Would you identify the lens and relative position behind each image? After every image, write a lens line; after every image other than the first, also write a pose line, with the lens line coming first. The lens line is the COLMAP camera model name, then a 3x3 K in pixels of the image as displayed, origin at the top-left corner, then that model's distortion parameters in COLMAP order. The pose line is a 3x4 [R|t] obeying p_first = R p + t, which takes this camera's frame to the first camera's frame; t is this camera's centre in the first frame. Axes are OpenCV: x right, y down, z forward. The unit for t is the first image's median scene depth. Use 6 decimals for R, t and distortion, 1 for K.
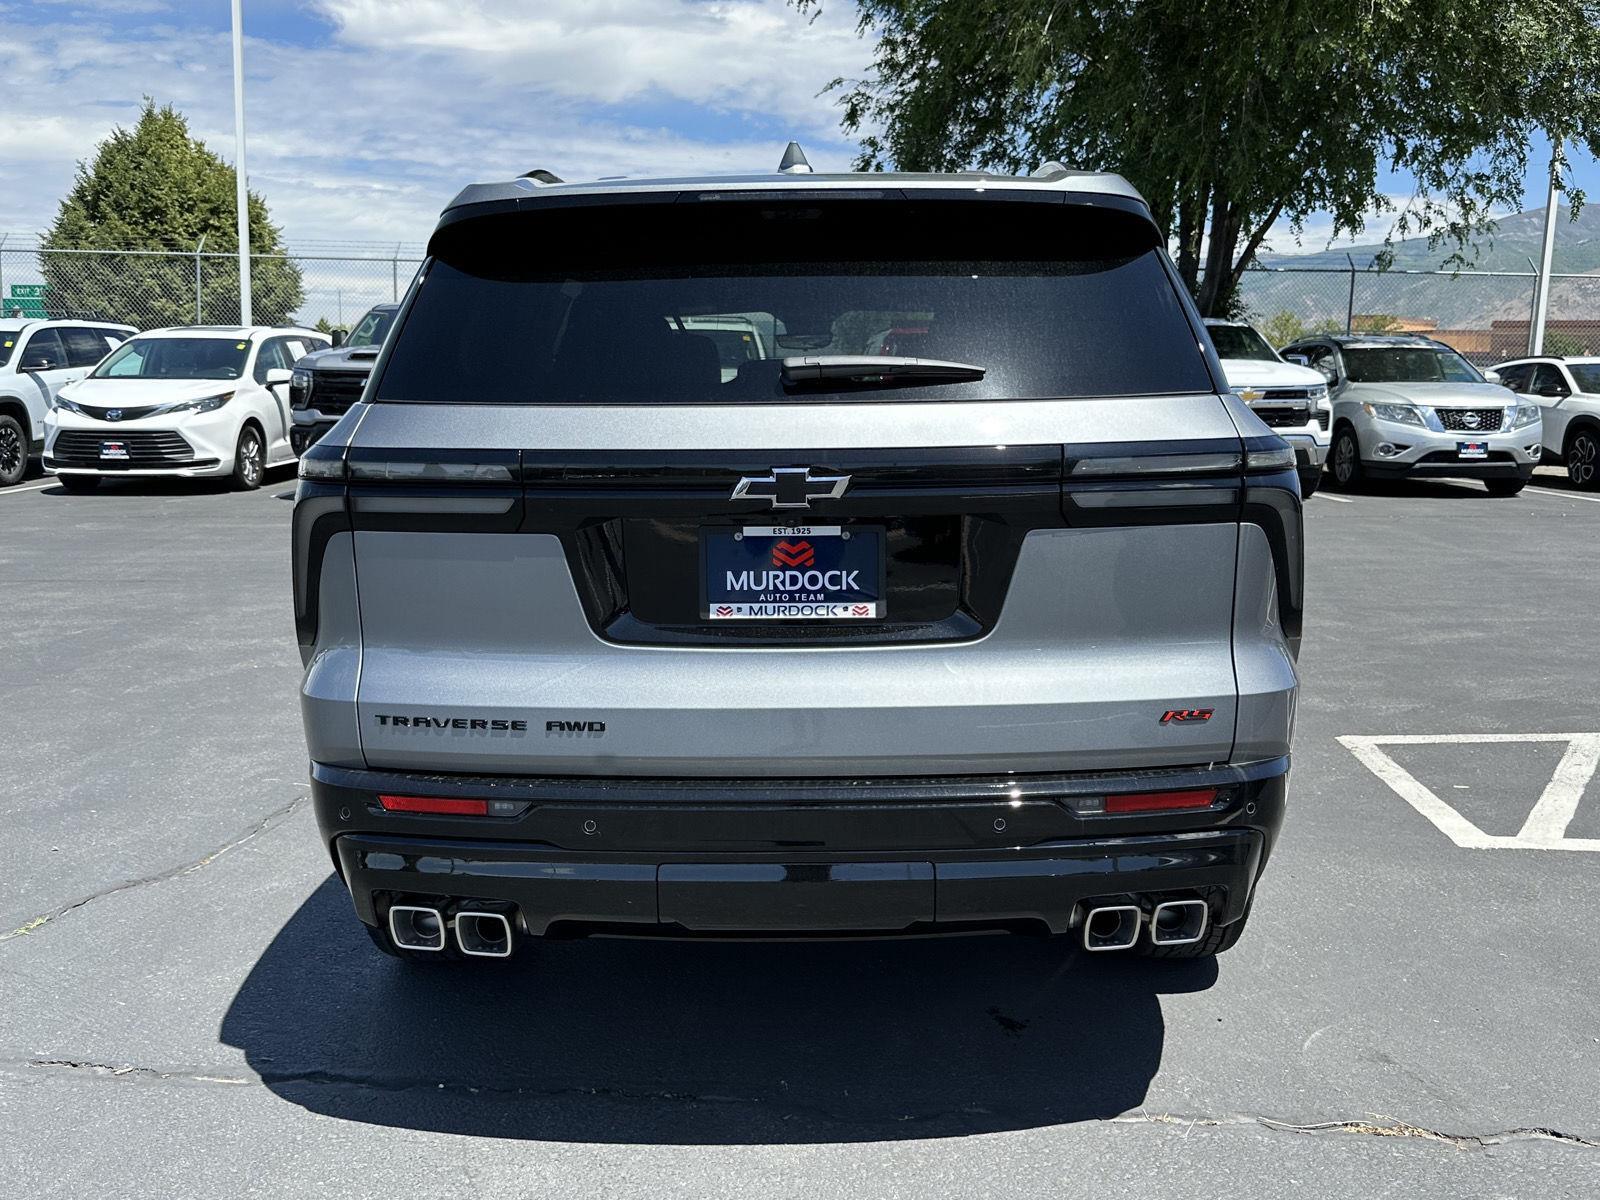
lens RADIAL K [[1411.6, 0, 797.1], [0, 1411.6, 595.4], [0, 0, 1]] dist [0.080669, -0.145129]
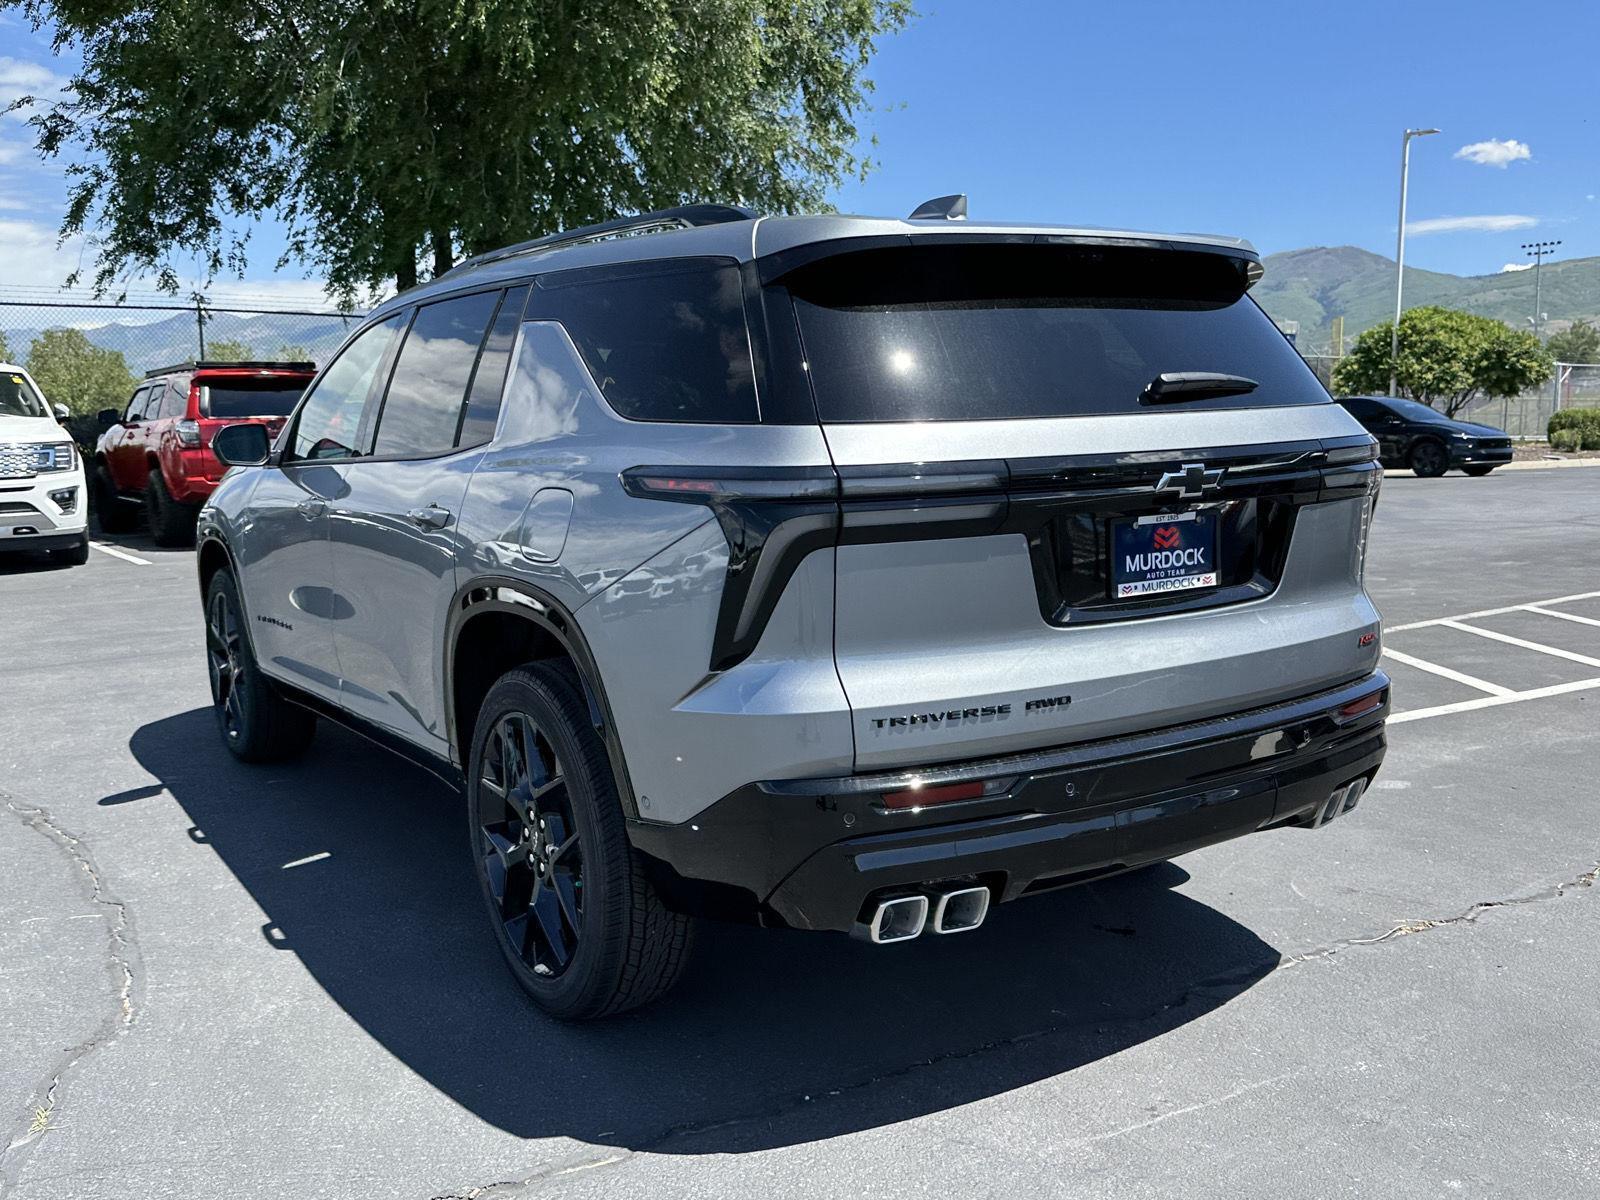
lens RADIAL K [[1411.6, 0, 797.9], [0, 1411.6, 601.1], [0, 0, 1]] dist [0.080669, -0.145129]
pose [[0.826195, -0.088216, 0.556435, -0.859607], [0.105996, 0.994367, 0.000262, -0.008255], [-0.553323, 0.058763, 0.830891, 0.158257]]
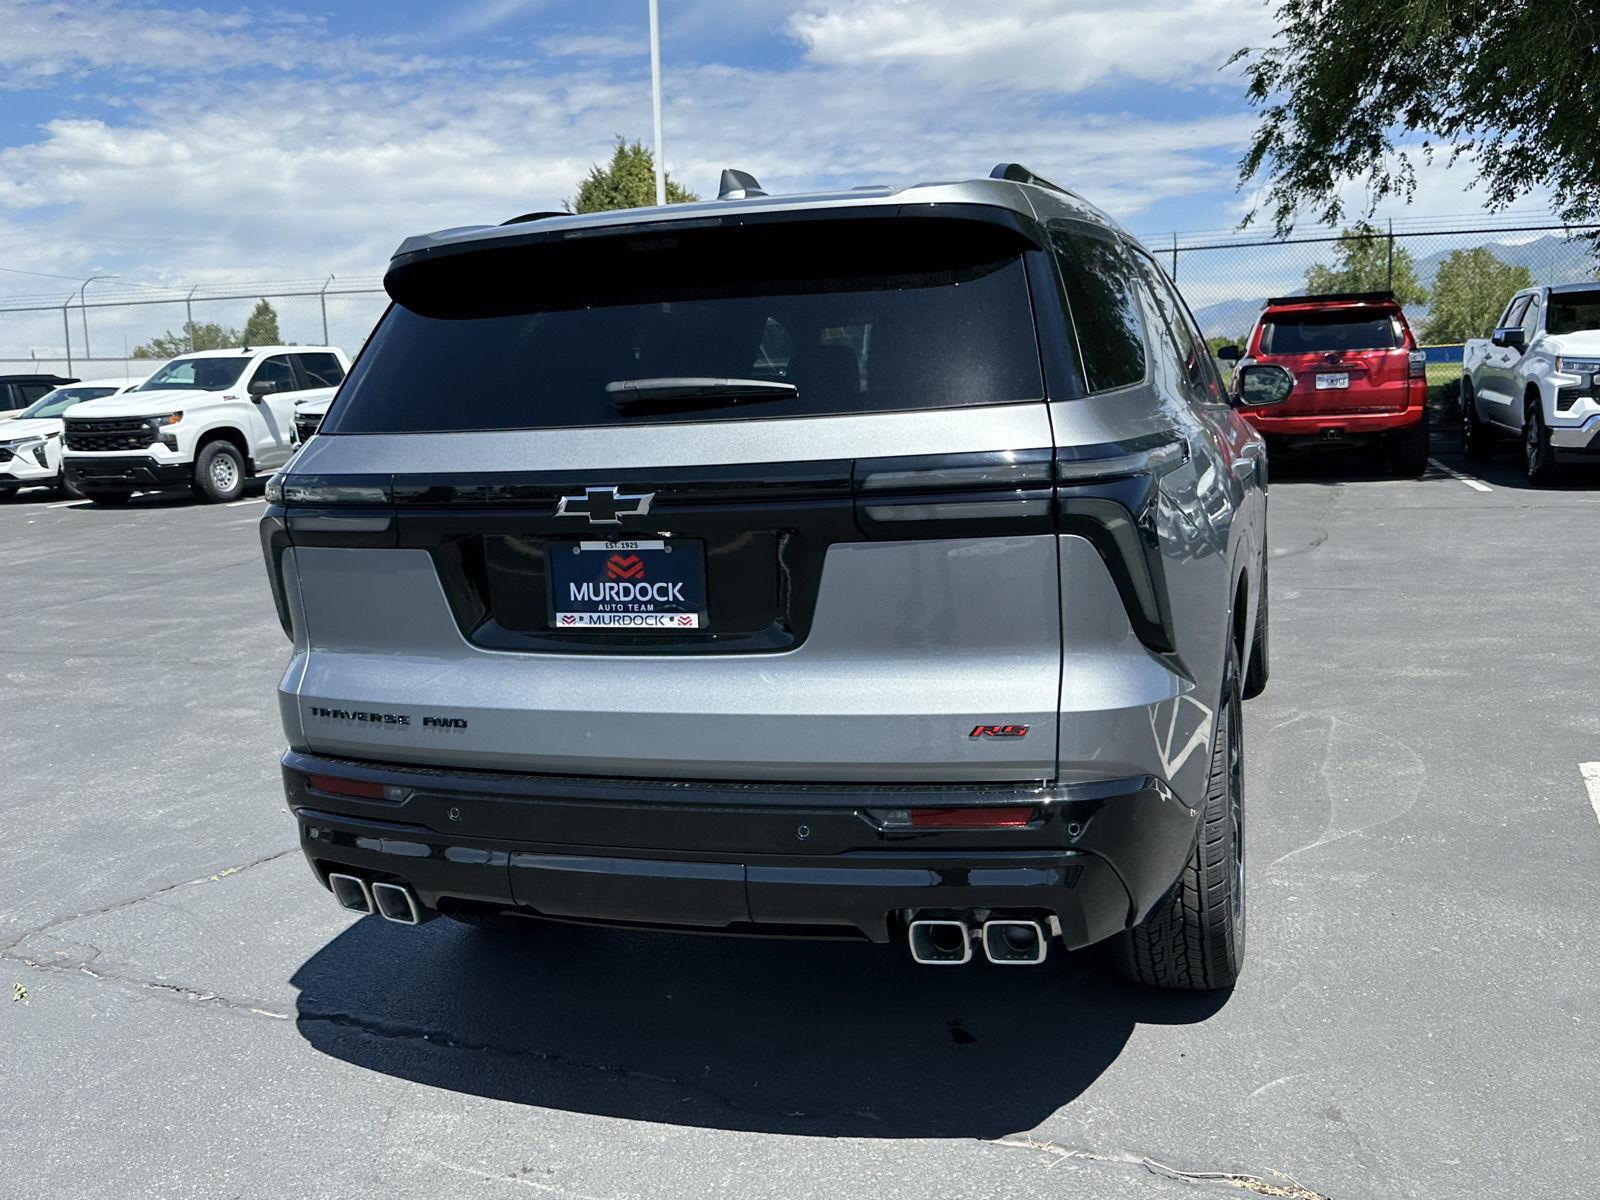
lens RADIAL K [[1411.6, 0, 796.8], [0, 1411.6, 604.1], [0, 0, 1]] dist [0.080669, -0.145129]
pose [[0.950064, 0.007960, -0.311953, 0.413032], [-0.005230, 0.999940, 0.009587, -0.011224], [0.312011, -0.007476, 0.950049, 0.028568]]
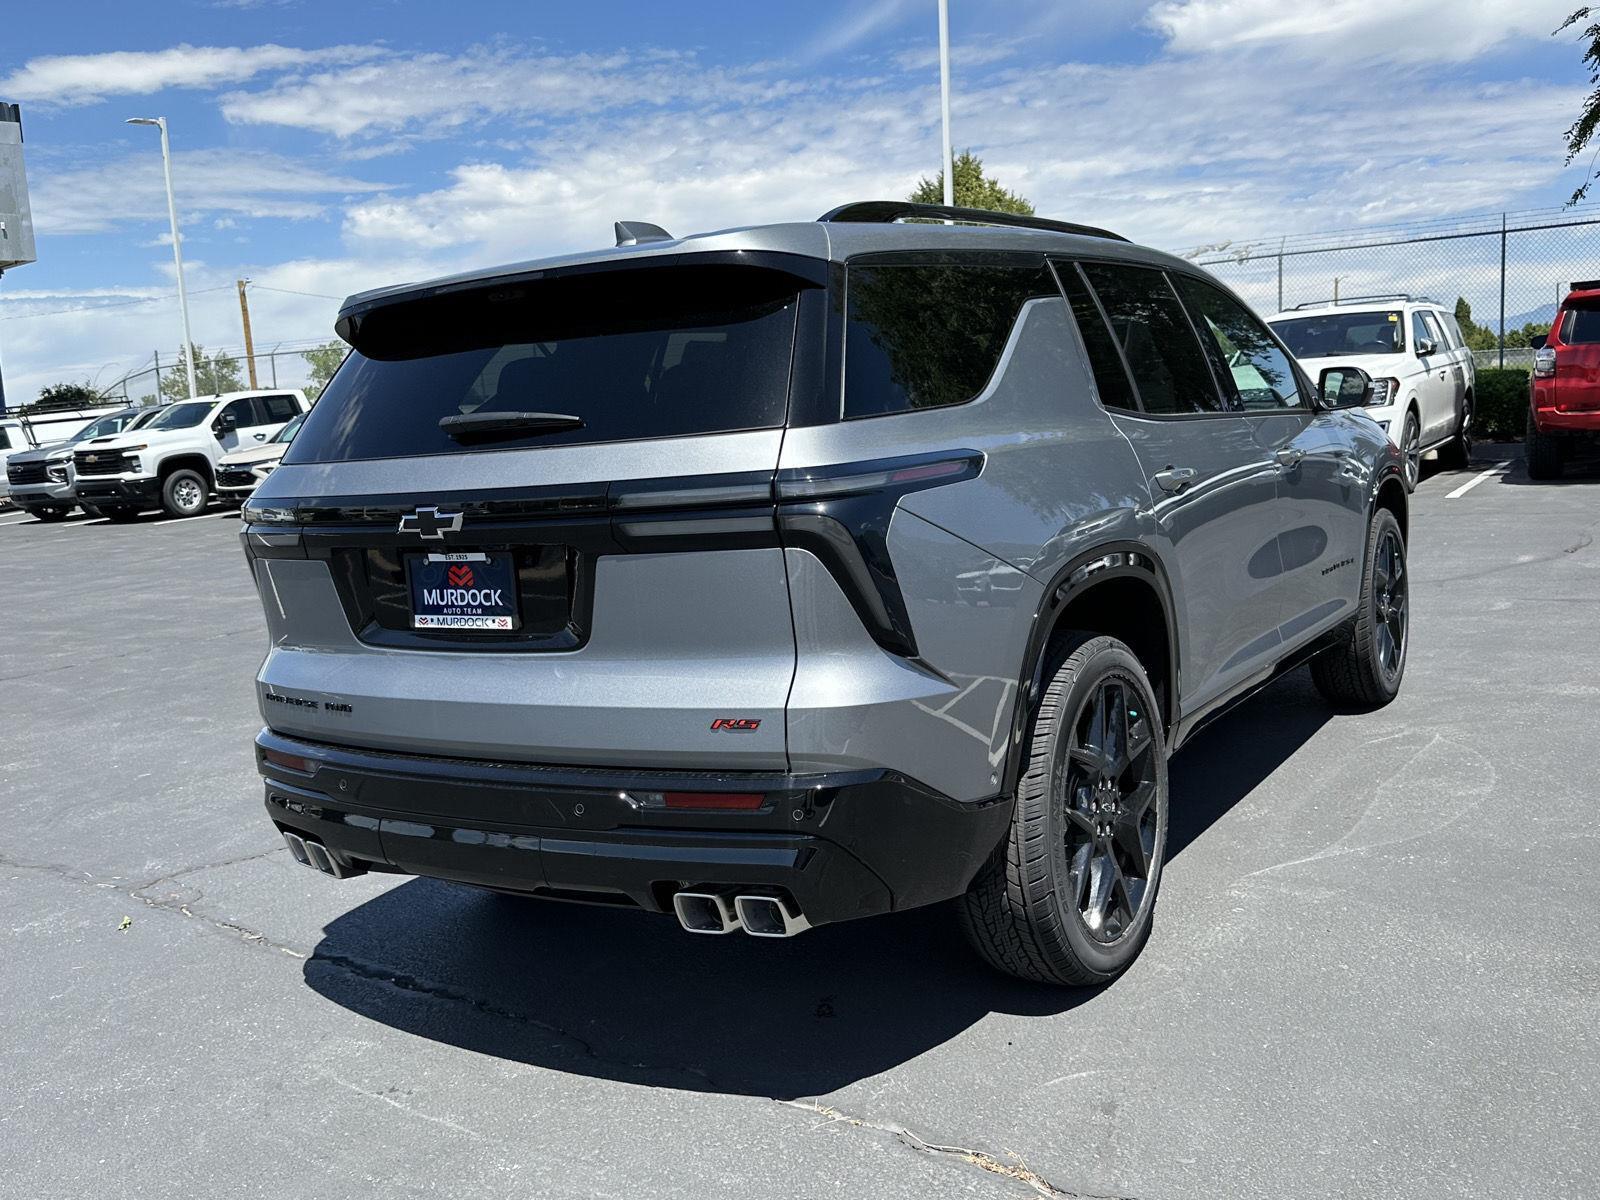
lens RADIAL K [[1411.6, 0, 794.0], [0, 1411.6, 601.3], [0, 0, 1]] dist [0.080669, -0.145129]
pose [[0.845355, 0.011771, -0.534075, 0.826853], [-0.010922, 0.999929, 0.004751, -0.014842], [0.534093, 0.001817, 0.845424, 0.101193]]
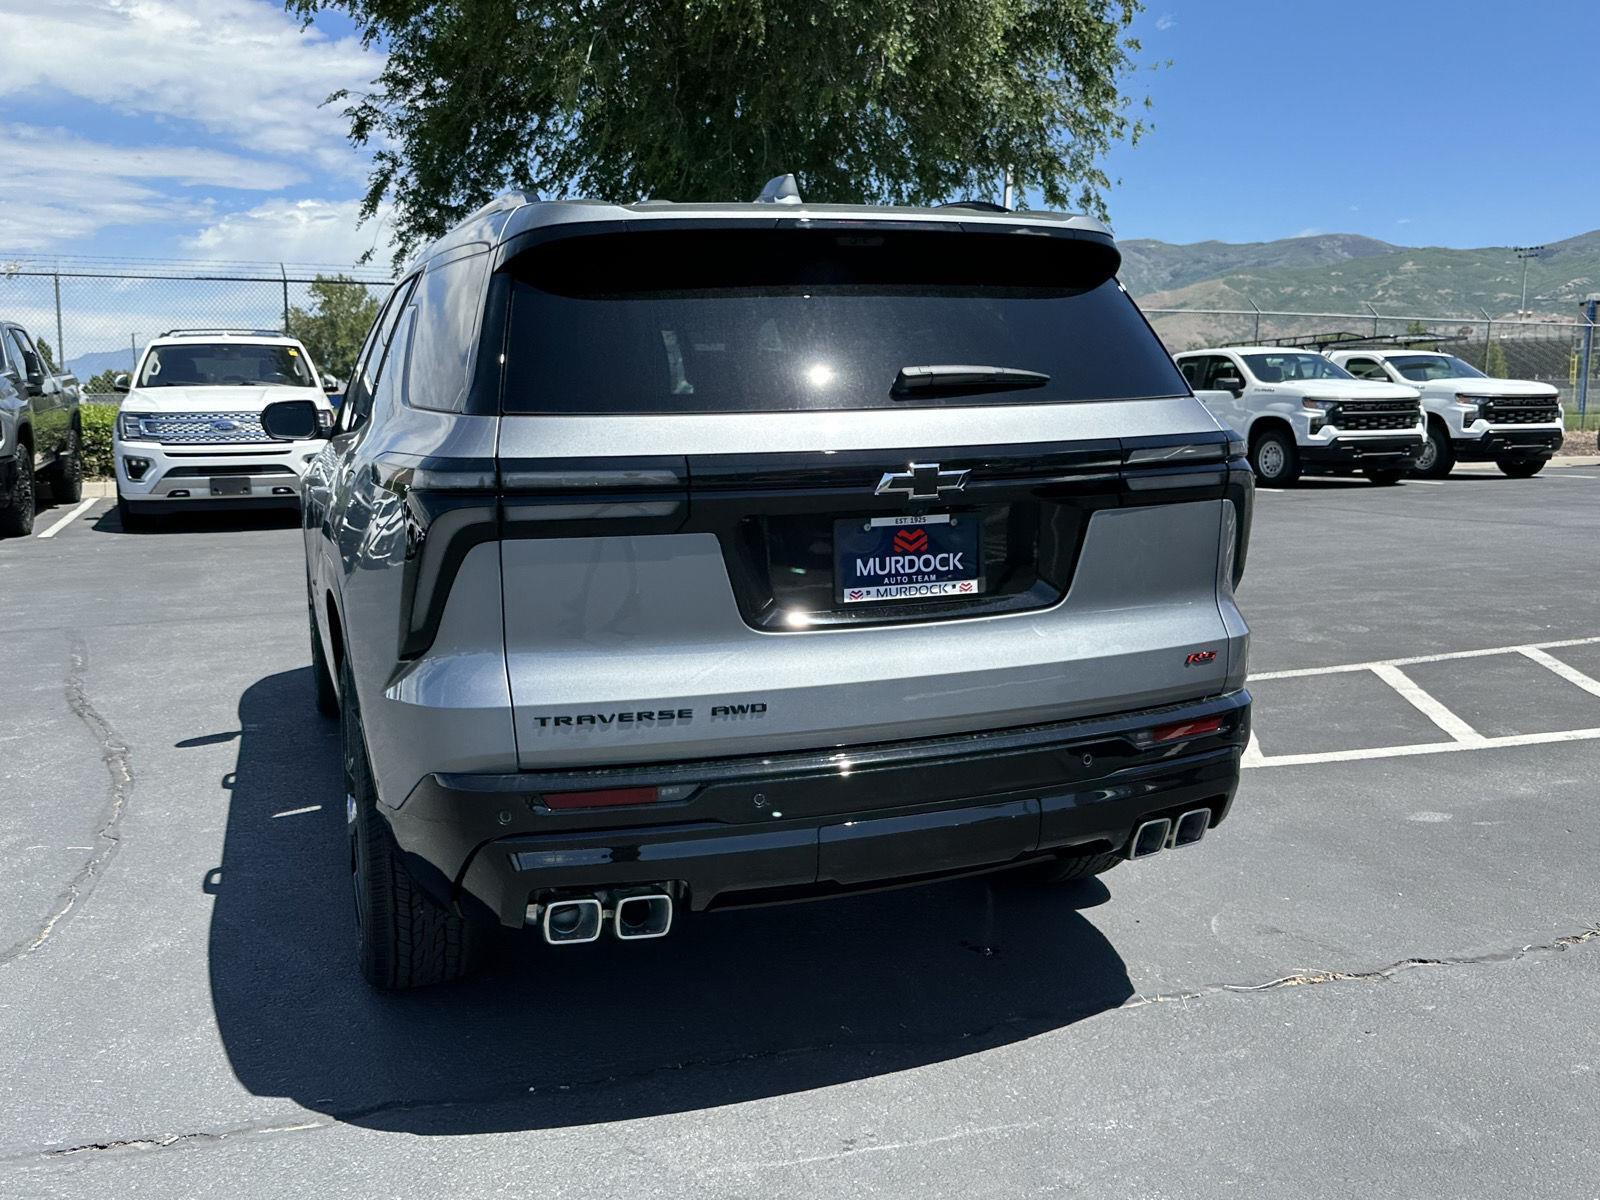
lens RADIAL K [[1411.6, 0, 795.2], [0, 1411.6, 594.7], [0, 0, 1]] dist [0.080669, -0.145129]
pose [[0.932212, -0.060873, 0.356755, -0.454173], [0.066359, 0.997791, -0.003146, 0.010366], [-0.355776, 0.026607, 0.934193, -0.022579]]
